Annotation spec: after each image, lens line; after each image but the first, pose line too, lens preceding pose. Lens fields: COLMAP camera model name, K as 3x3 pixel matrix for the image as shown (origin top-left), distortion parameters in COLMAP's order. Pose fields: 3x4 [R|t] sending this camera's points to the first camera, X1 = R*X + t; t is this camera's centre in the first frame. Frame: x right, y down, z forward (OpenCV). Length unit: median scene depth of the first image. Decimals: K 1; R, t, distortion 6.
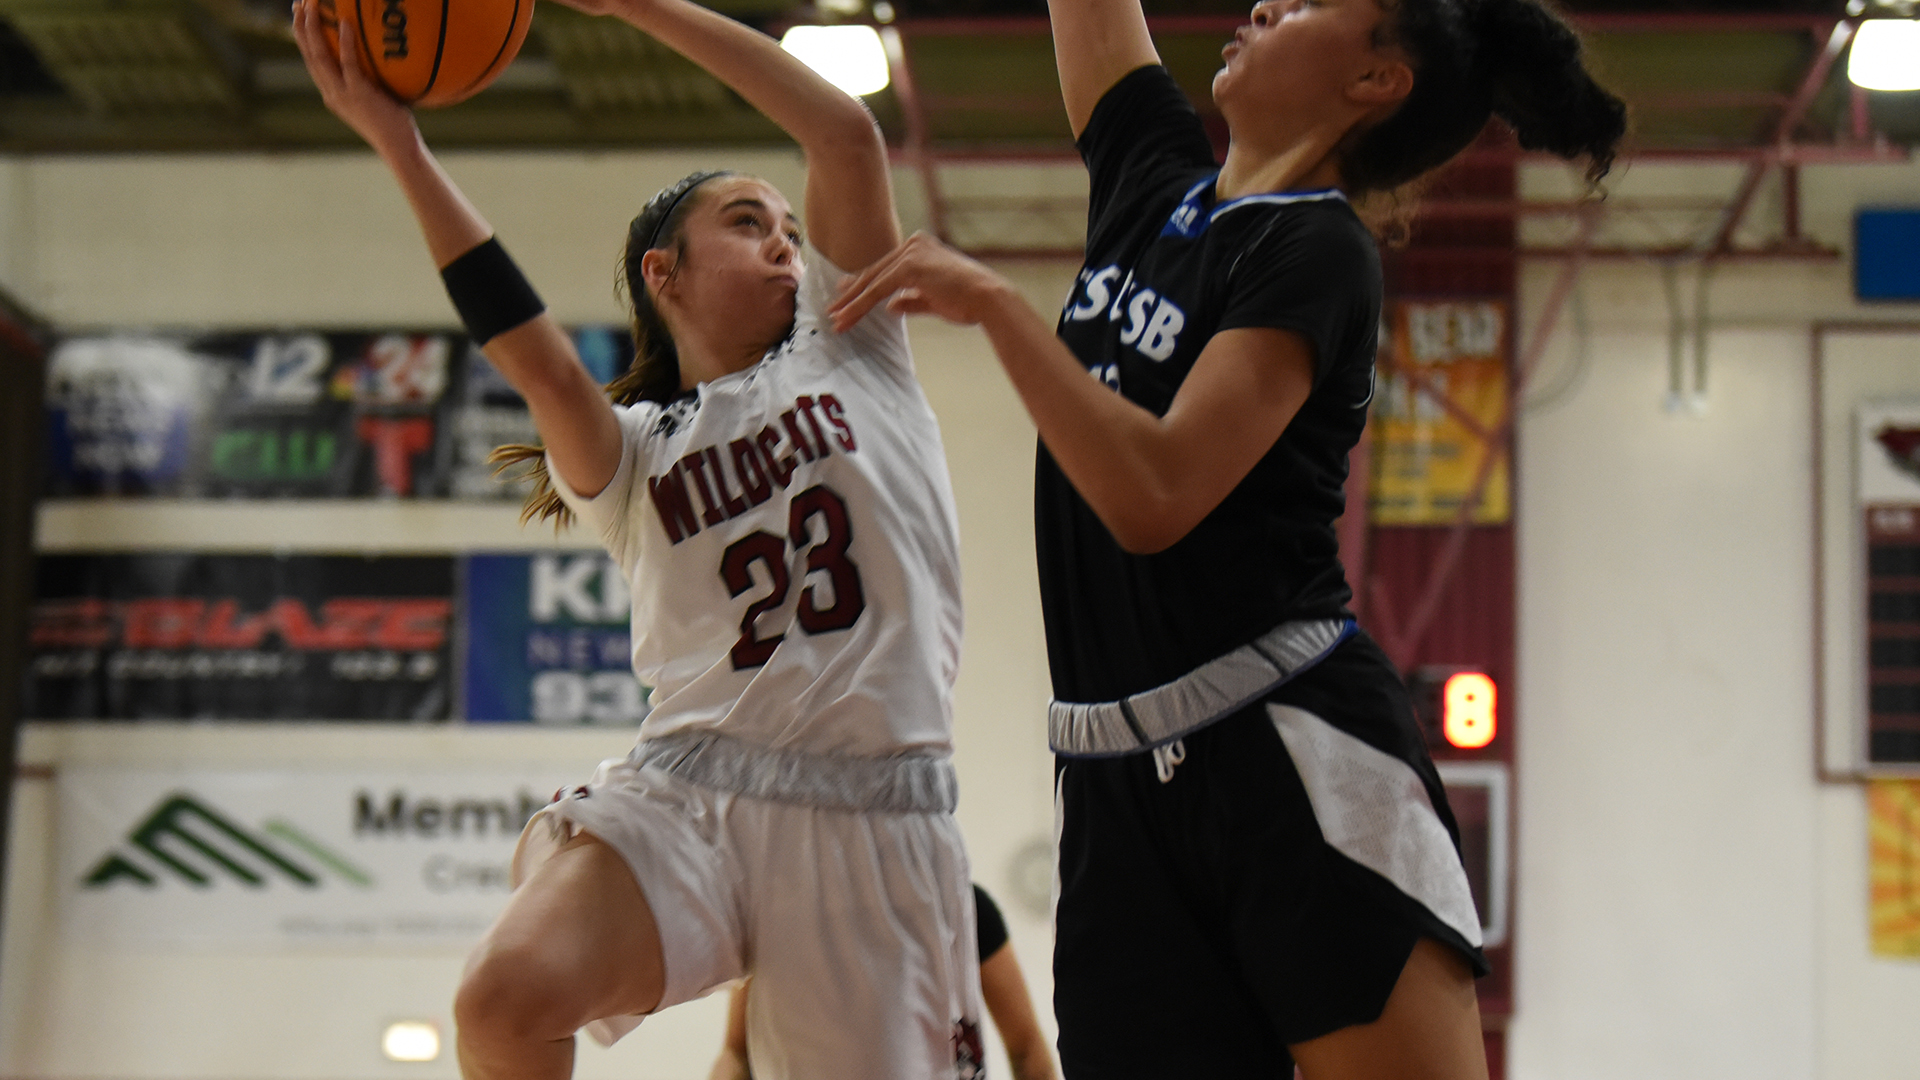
lens RADIAL K [[4189.5, 0, 926.0], [0, 4189.5, 639.0], [0, 0, 1]] dist [-0.011438, 0.000000]
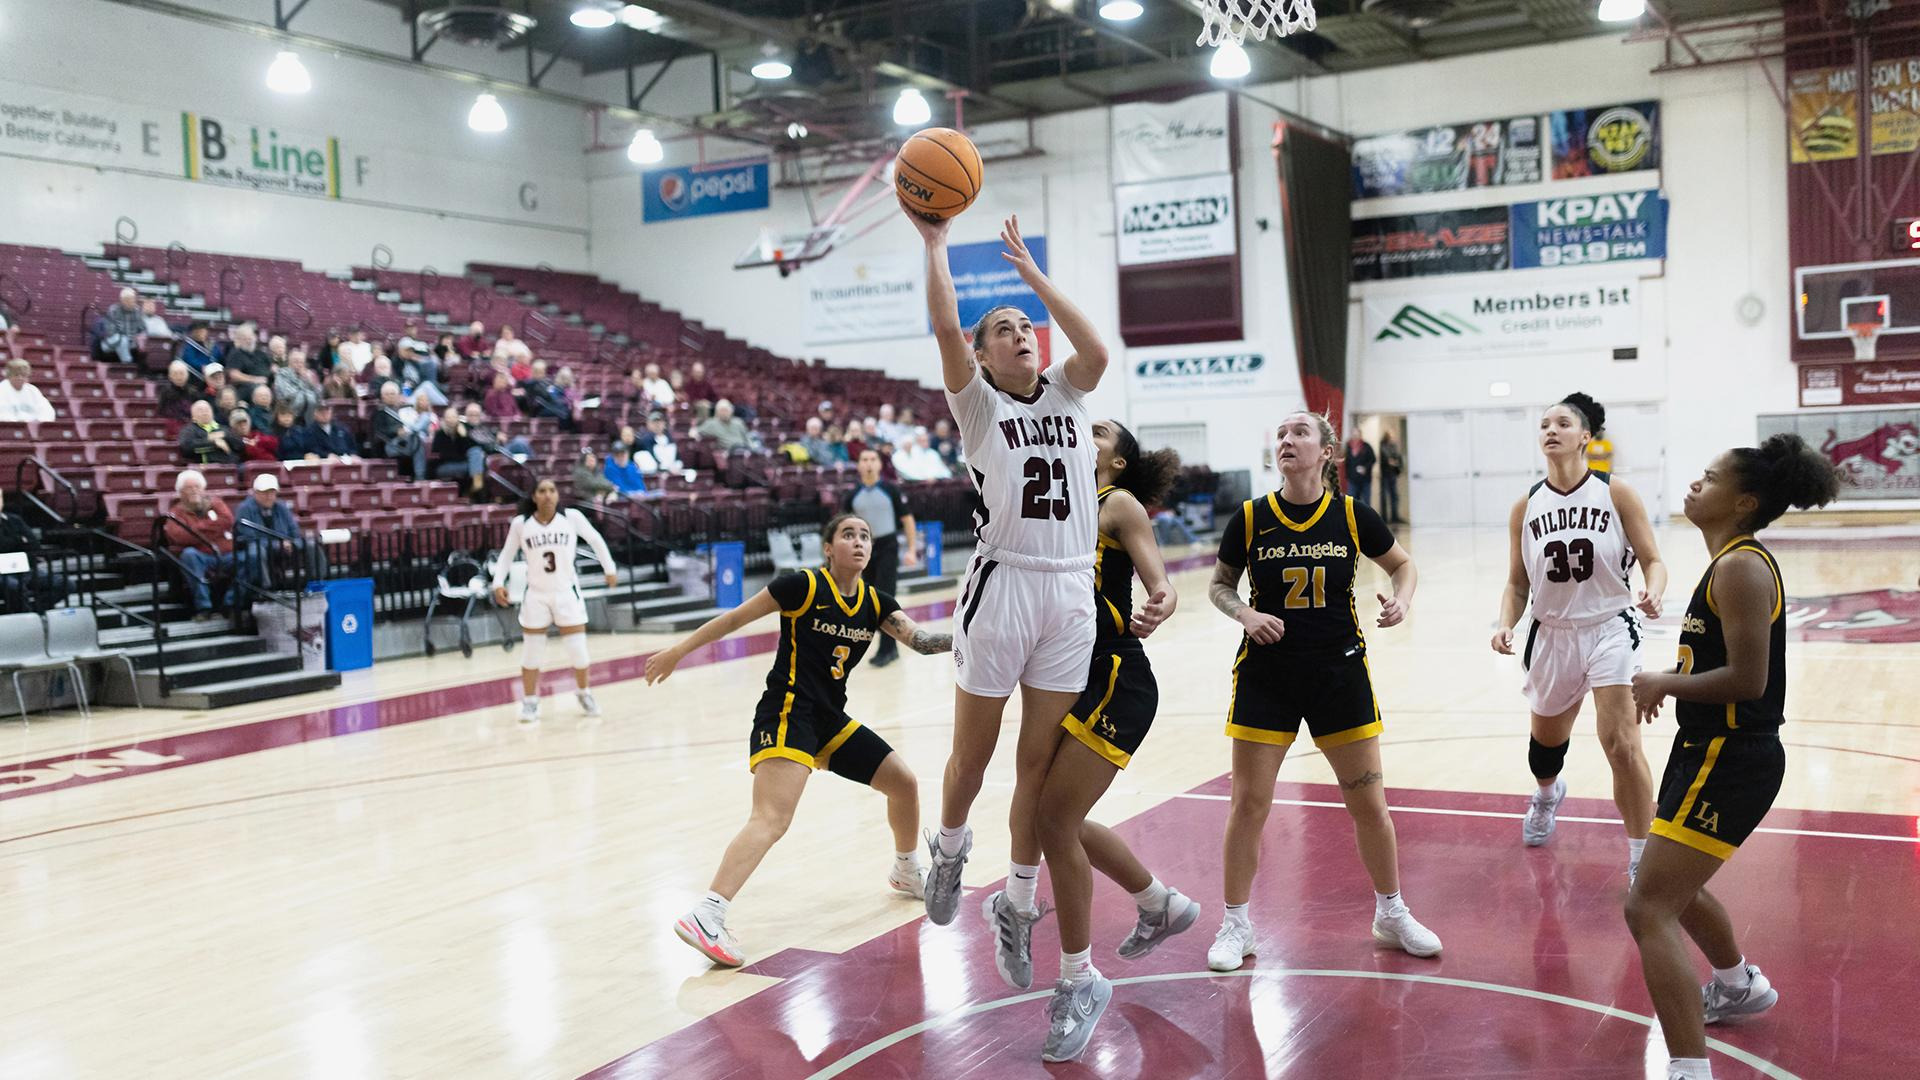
lens RADIAL K [[1780.4, 0, 971.7], [0, 1780.4, 530.4], [0, 0, 1]] dist [-0.003586, 0.000000]
pose [[0.899438, -0.025800, -0.436286, 0.068859], [0.092808, 0.986764, 0.132977, 0.001691], [0.427081, -0.160095, 0.889928, -0.181064]]
